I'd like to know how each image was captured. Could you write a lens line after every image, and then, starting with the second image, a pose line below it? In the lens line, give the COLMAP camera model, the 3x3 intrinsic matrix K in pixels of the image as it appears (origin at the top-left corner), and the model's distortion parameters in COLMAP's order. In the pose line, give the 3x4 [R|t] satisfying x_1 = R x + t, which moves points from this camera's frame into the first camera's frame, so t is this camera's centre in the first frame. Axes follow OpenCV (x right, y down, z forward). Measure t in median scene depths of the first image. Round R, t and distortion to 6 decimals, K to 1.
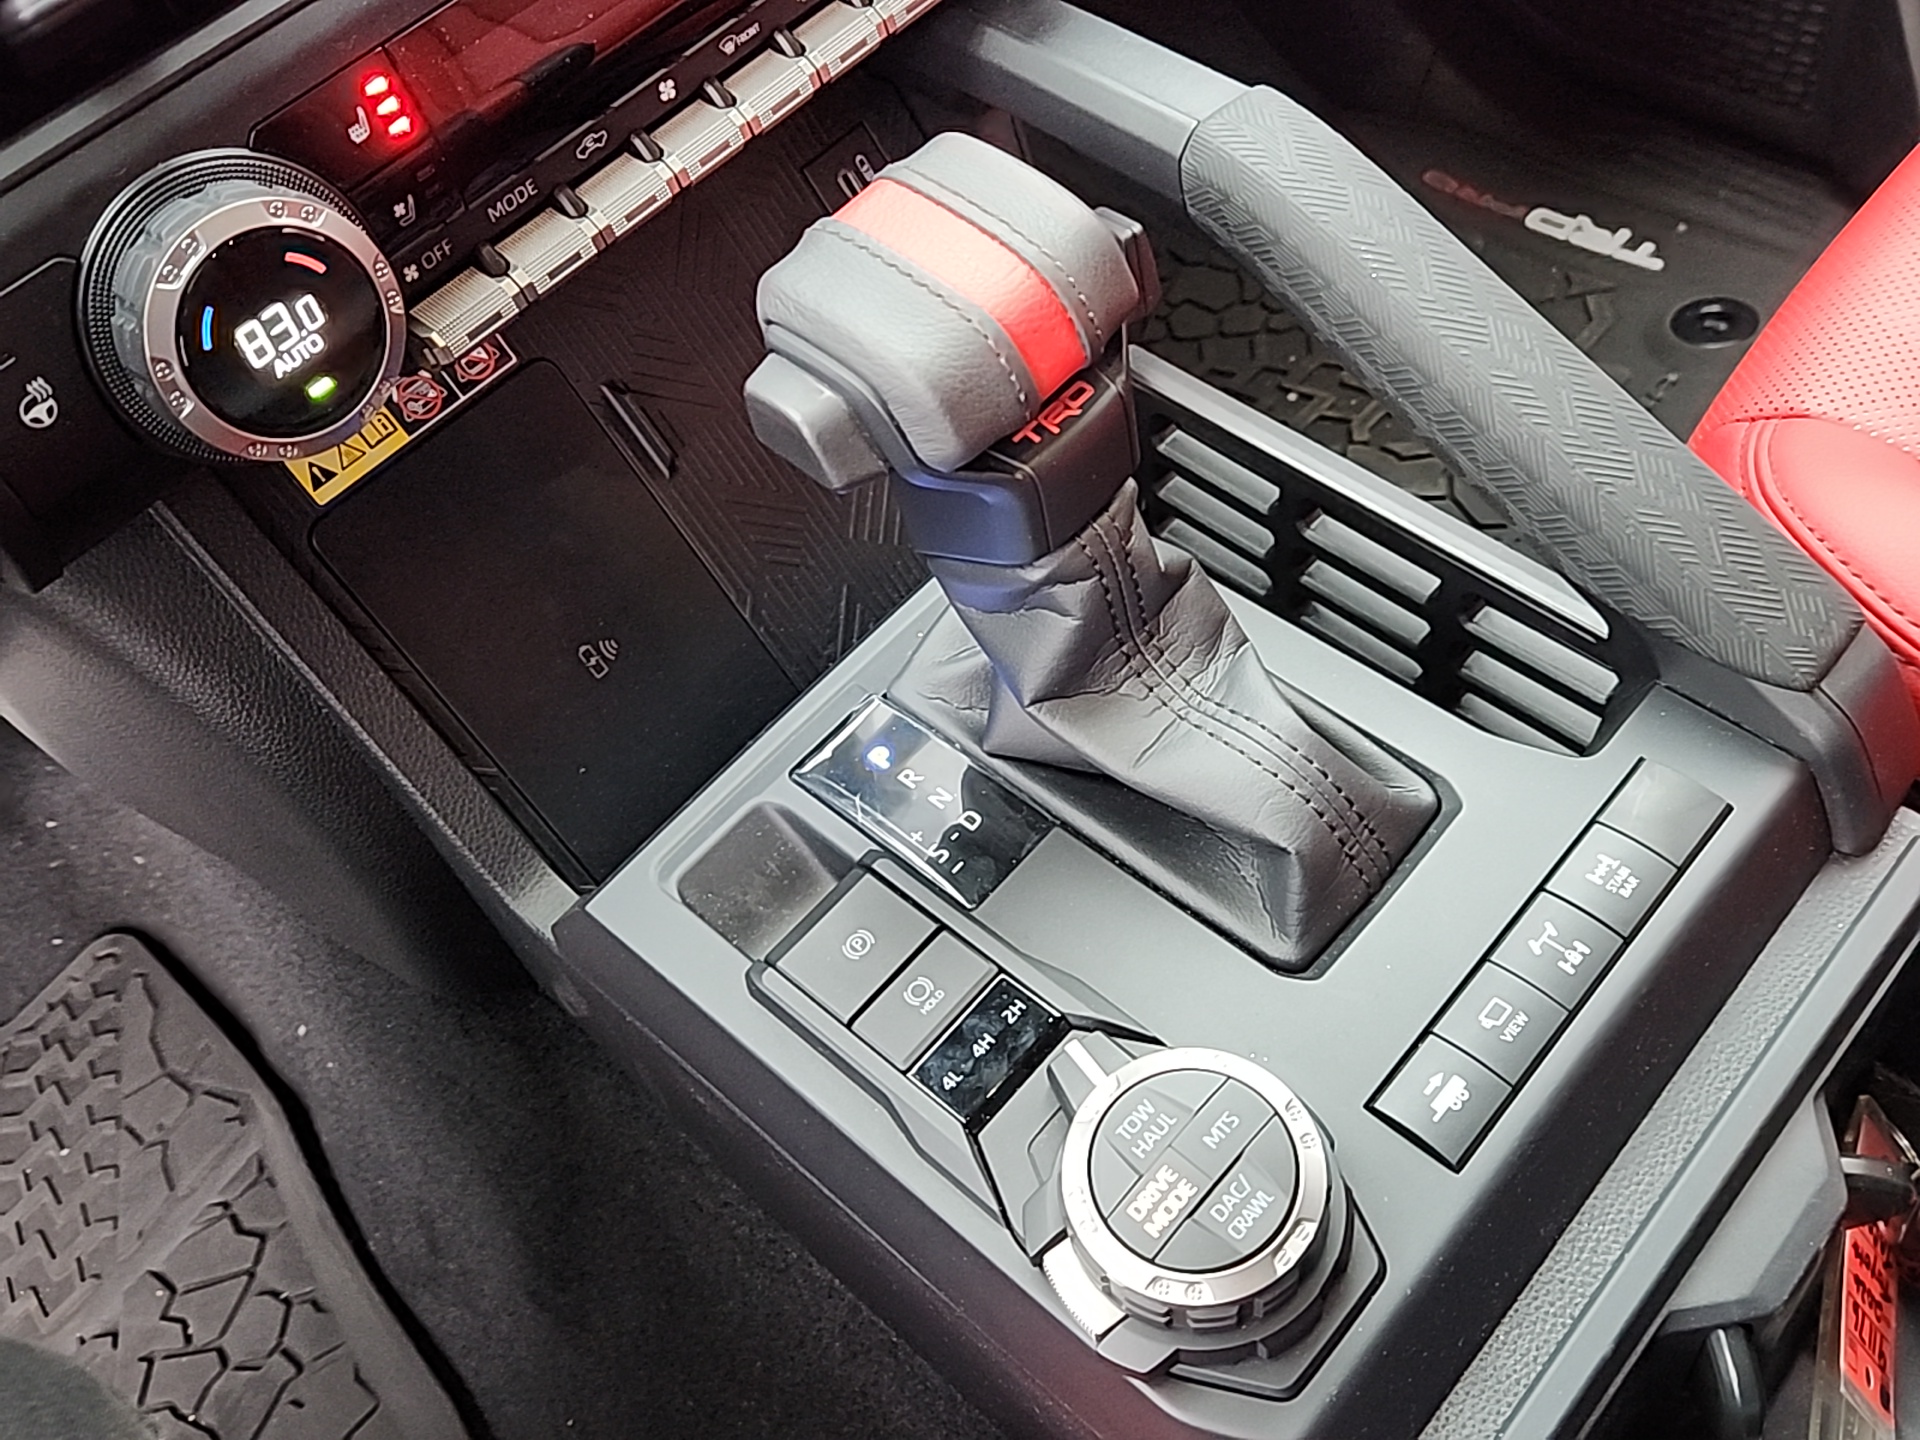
lens RADIAL K [[1760.4, 0, 956.0], [0, 1760.4, 725.9], [0, 0, 1]] dist [0.092845, -0.141460]
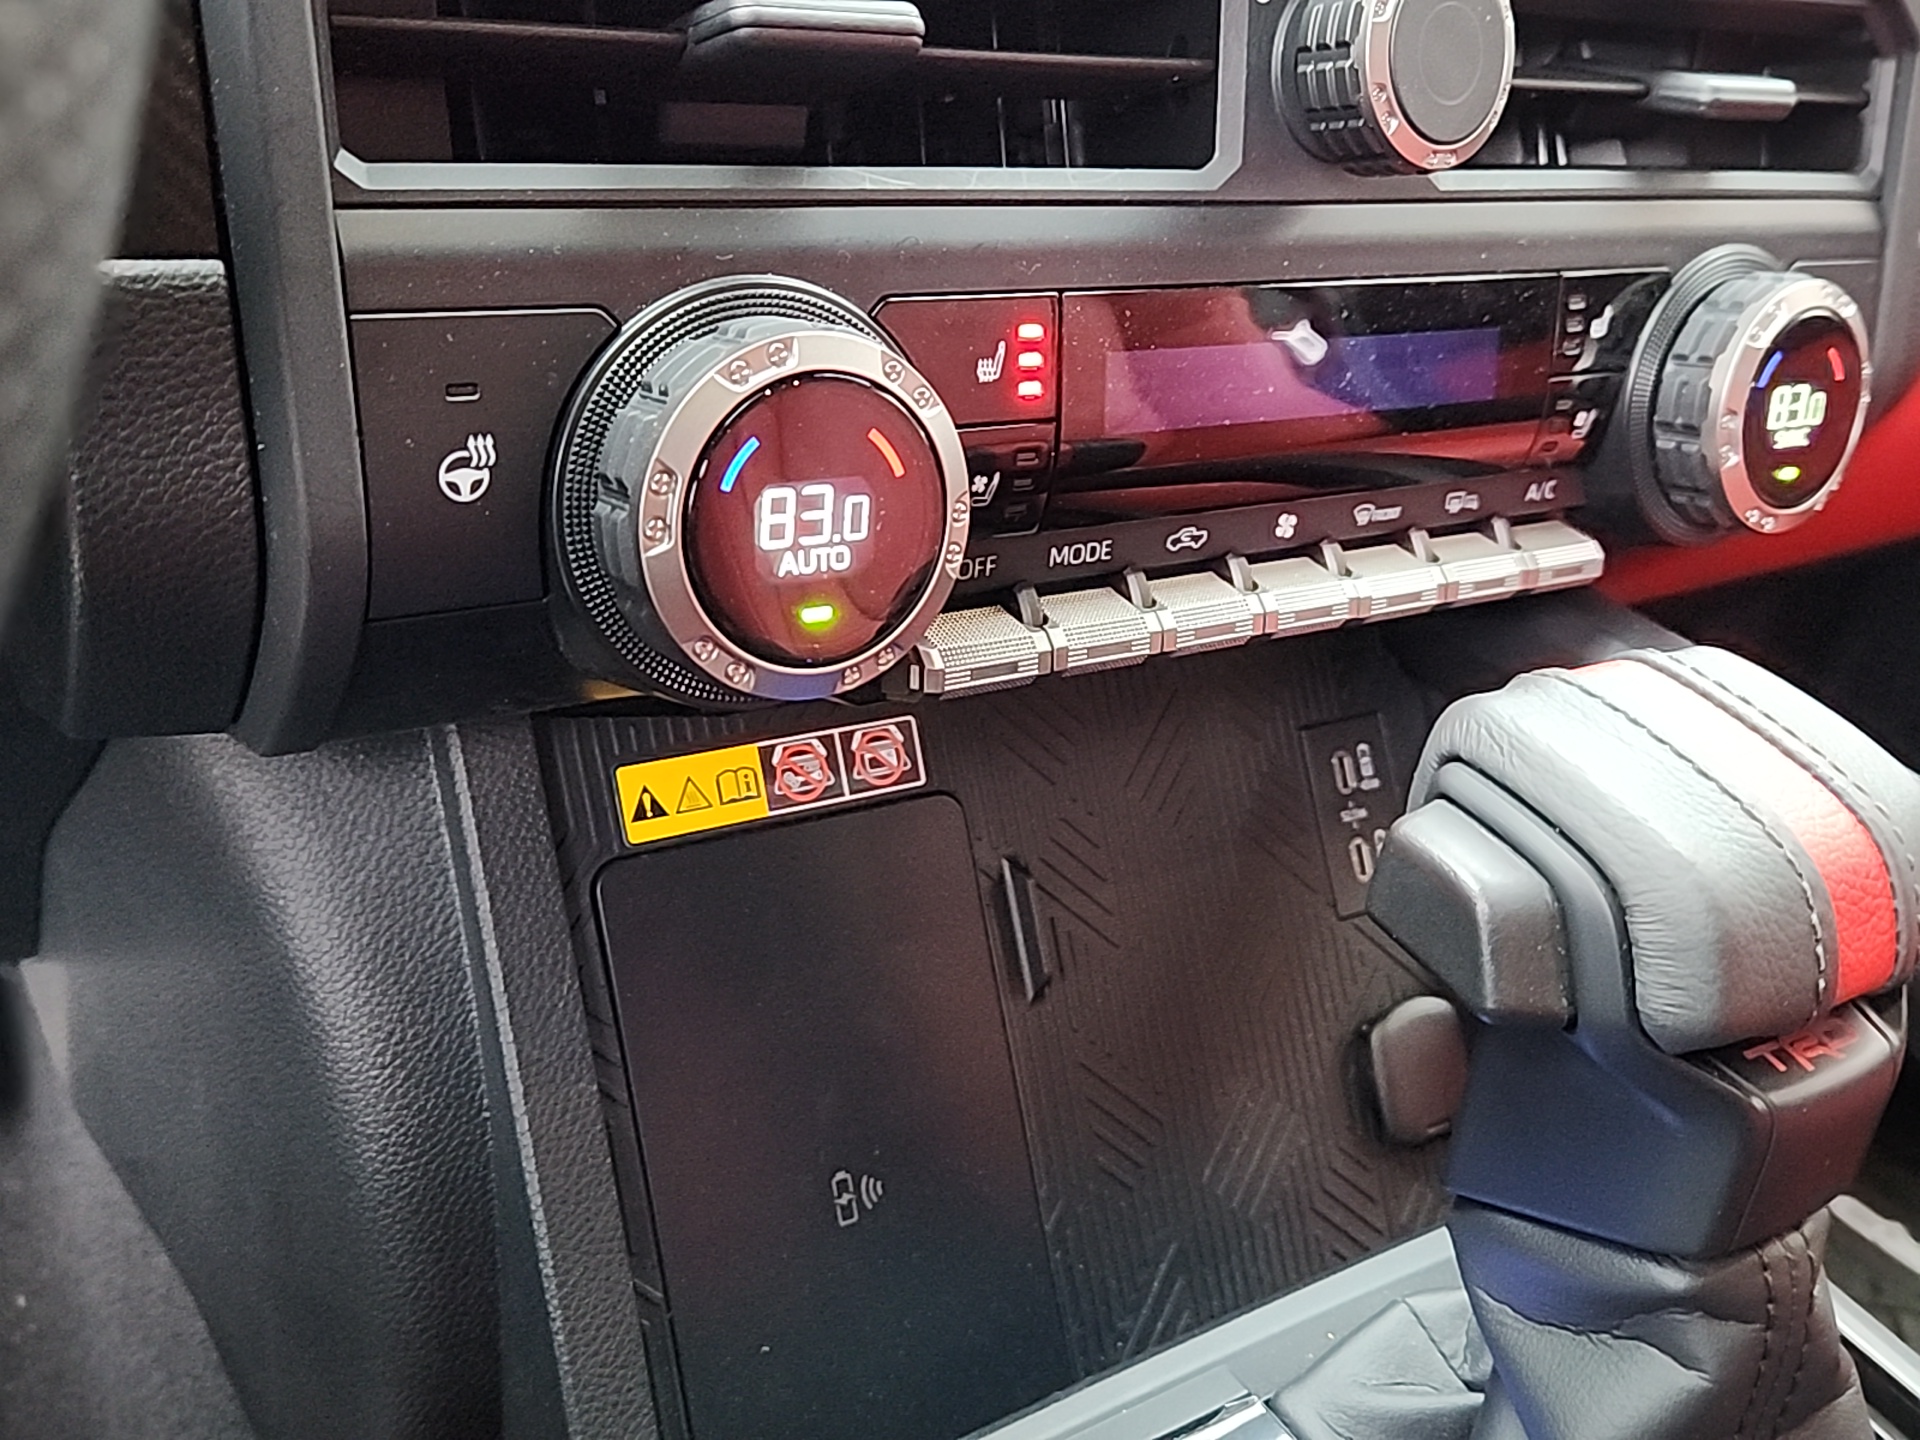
lens RADIAL K [[1760.4, 0, 956.0], [0, 1760.4, 725.9], [0, 0, 1]] dist [0.092845, -0.141460]
pose [[0.932167, 0.350652, -0.090044, -0.226401], [-0.354389, 0.832997, -0.424882, 0.122229], [-0.073979, 0.427972, 0.900759, 0.384951]]
